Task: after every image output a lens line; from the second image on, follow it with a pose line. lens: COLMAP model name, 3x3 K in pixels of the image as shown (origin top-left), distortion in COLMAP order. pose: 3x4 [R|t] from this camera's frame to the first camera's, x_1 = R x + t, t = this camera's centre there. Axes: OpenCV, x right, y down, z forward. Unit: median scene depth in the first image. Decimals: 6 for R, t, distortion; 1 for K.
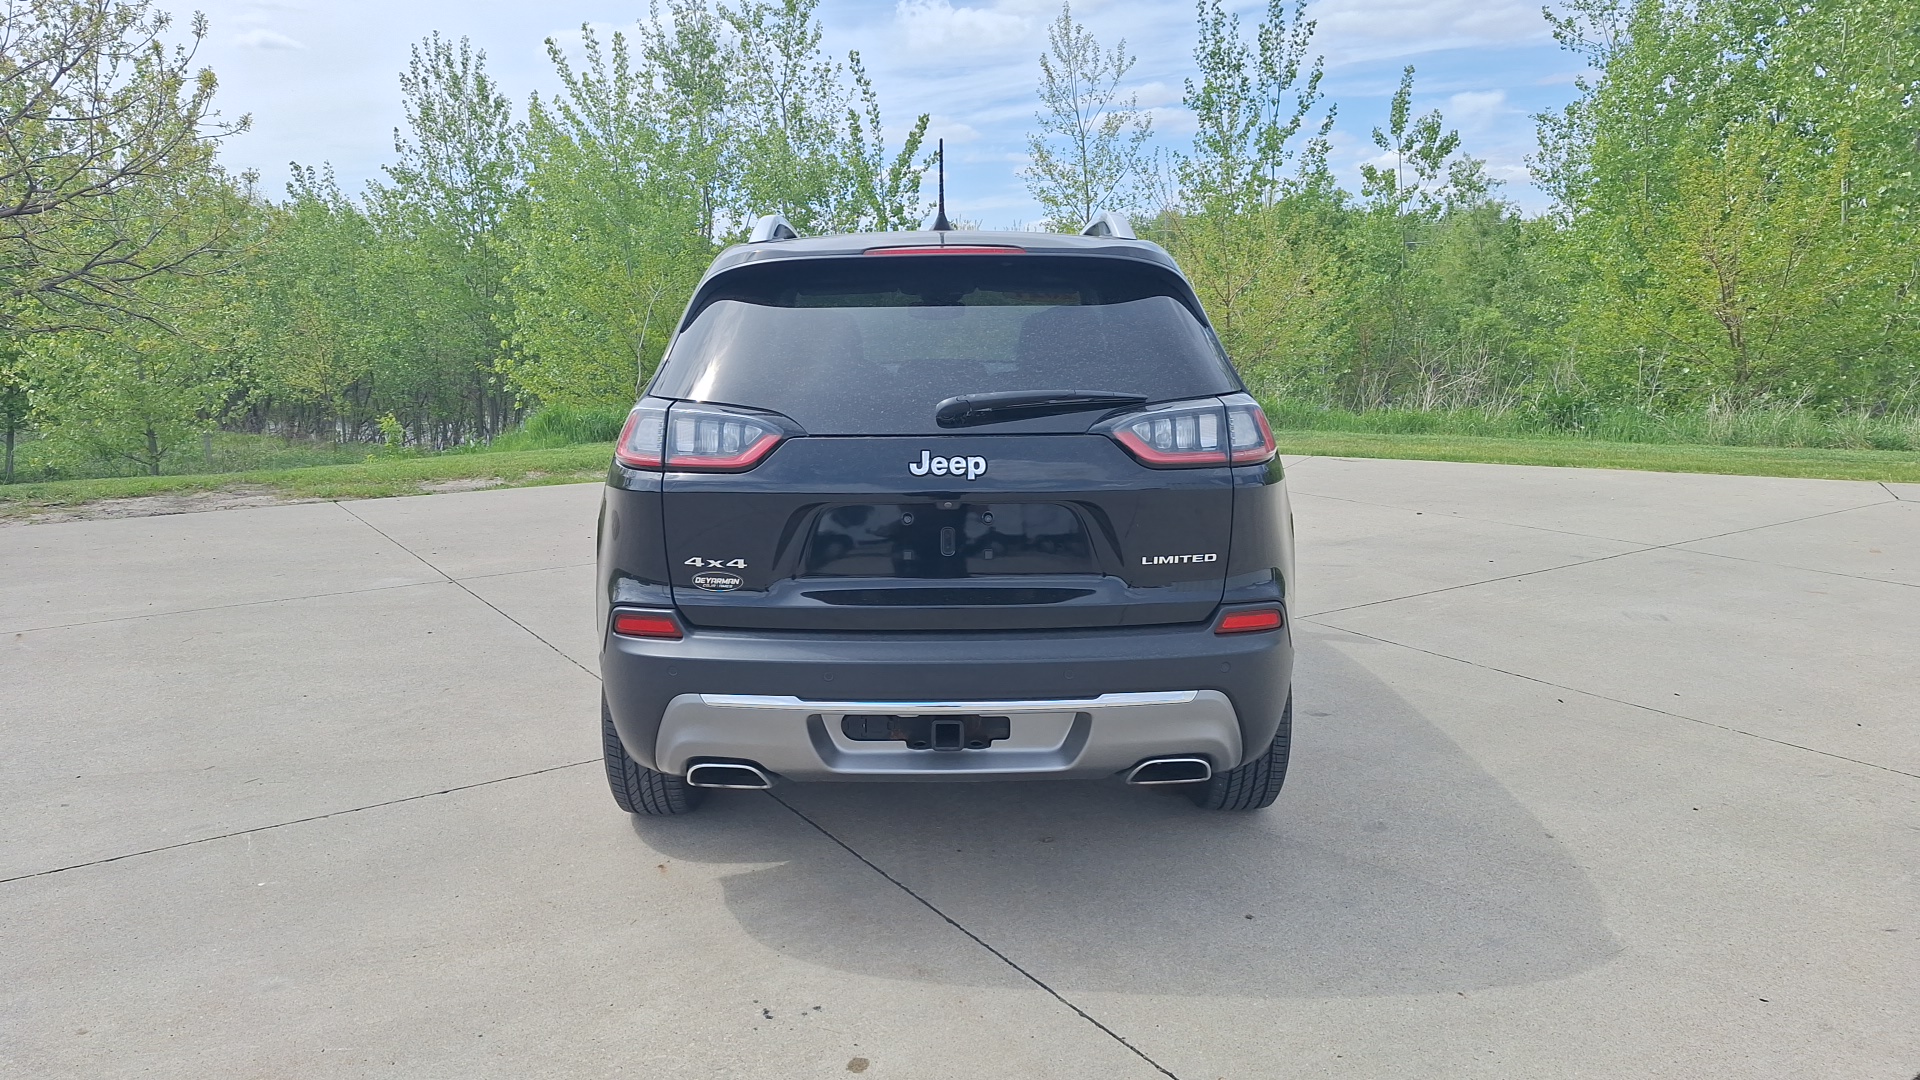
lens RADIAL K [[1420.0, 0, 948.6], [0, 1420.0, 535.9], [0, 0, 1]] dist [0.080045, -0.100297]
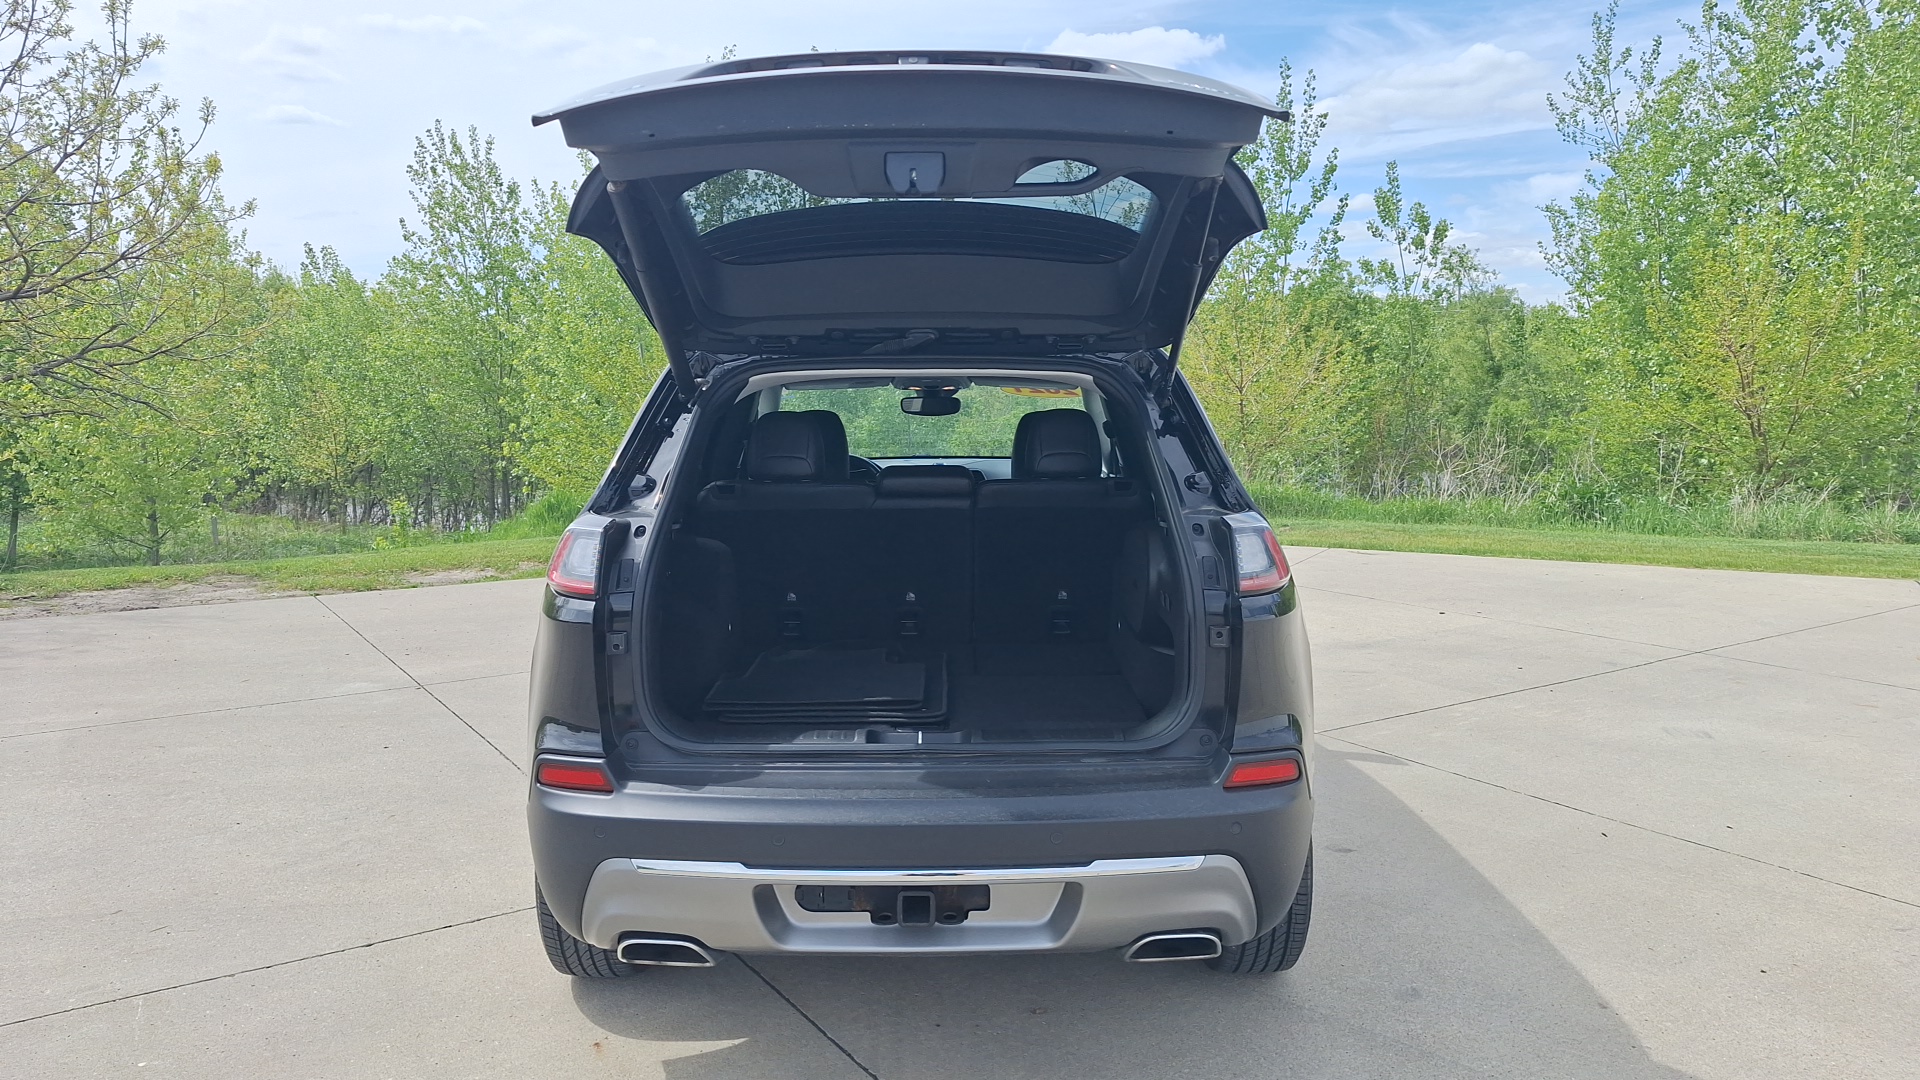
lens RADIAL K [[1429.9, 0, 971.8], [0, 1429.9, 517.3], [0, 0, 1]] dist [0.062681, -0.071180]
pose [[0.999985, 0.002367, 0.004951, 0.011016], [-0.002016, 0.997563, -0.069747, -0.014141], [-0.005104, 0.069736, 0.997552, 0.043651]]
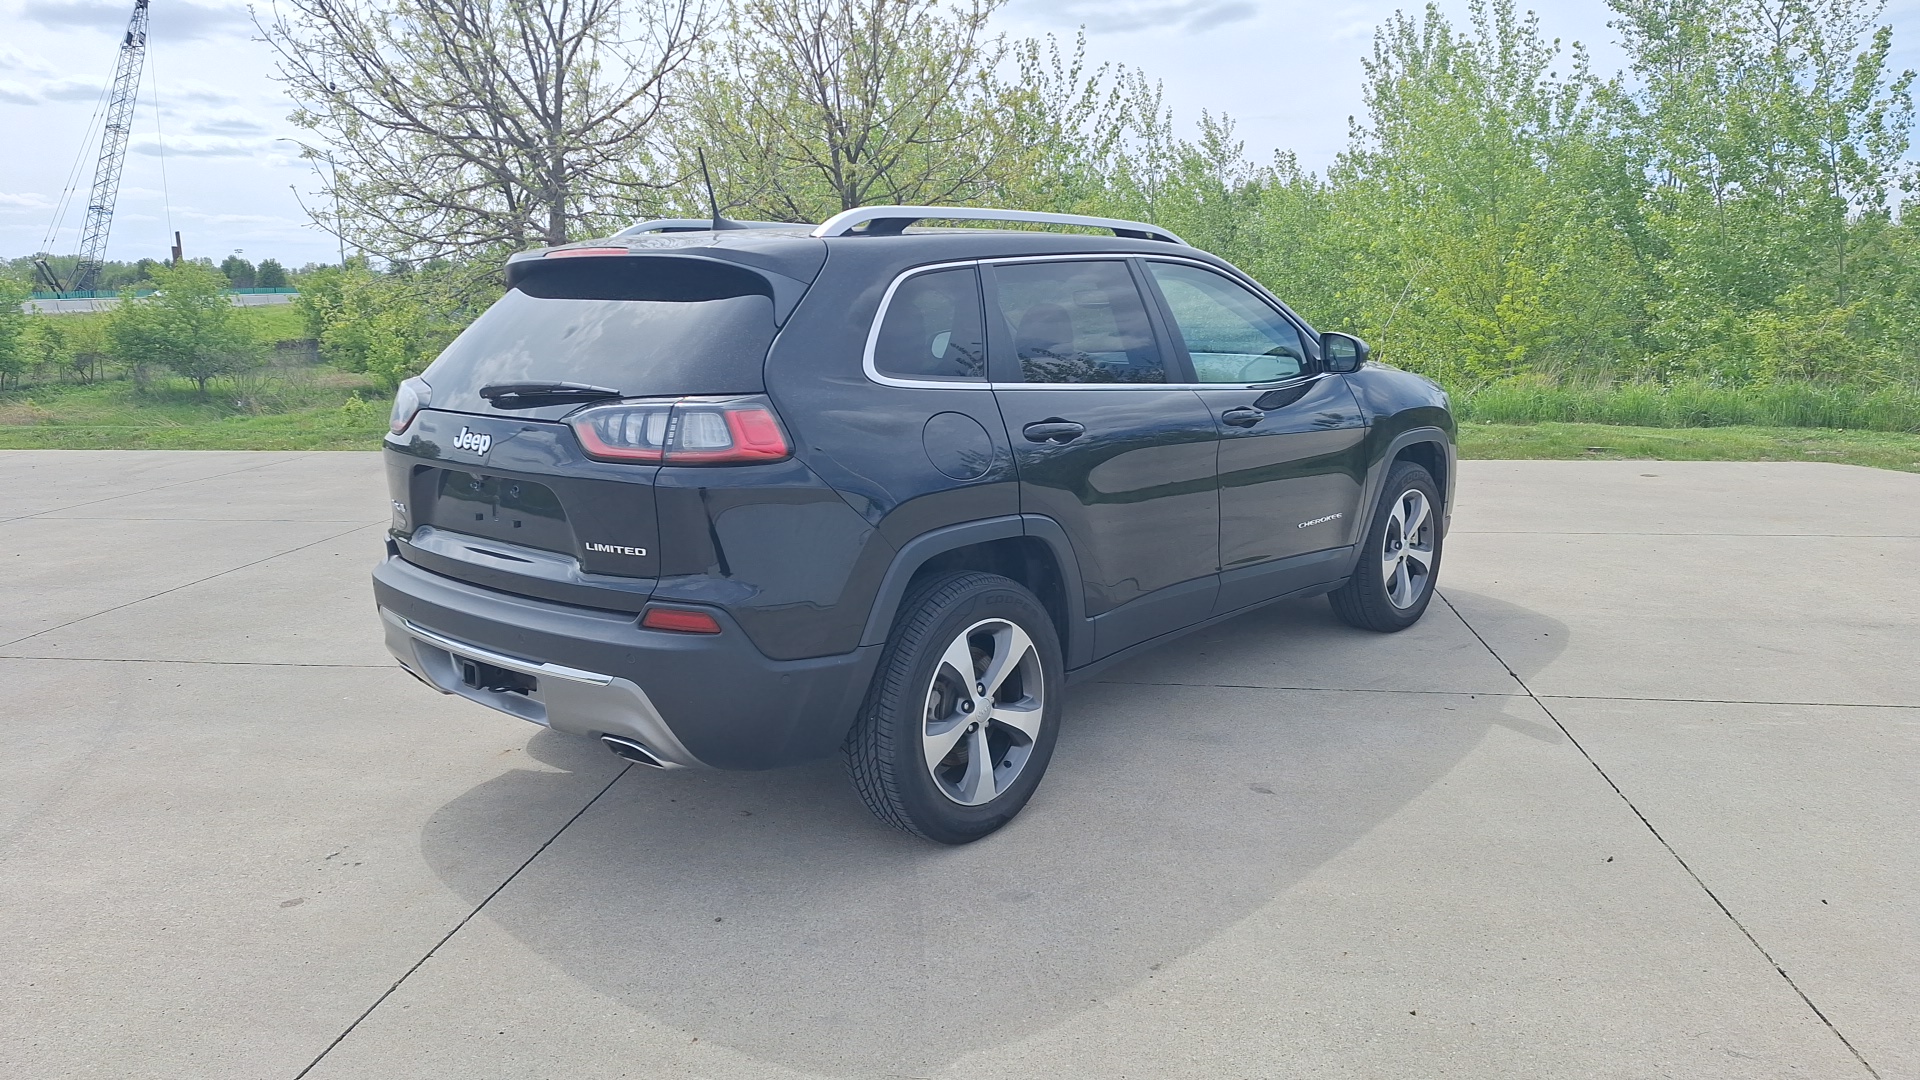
lens RADIAL K [[1408.4, 0, 960.0], [0, 1408.4, 540.0], [0, 0, 1]] dist [0.059869, 0.001102]
pose [[0.716479, 0.119400, -0.687315, 0.416827], [-0.103054, 0.992550, 0.064999, -0.033049], [0.689955, 0.024261, 0.723446, 0.169108]]
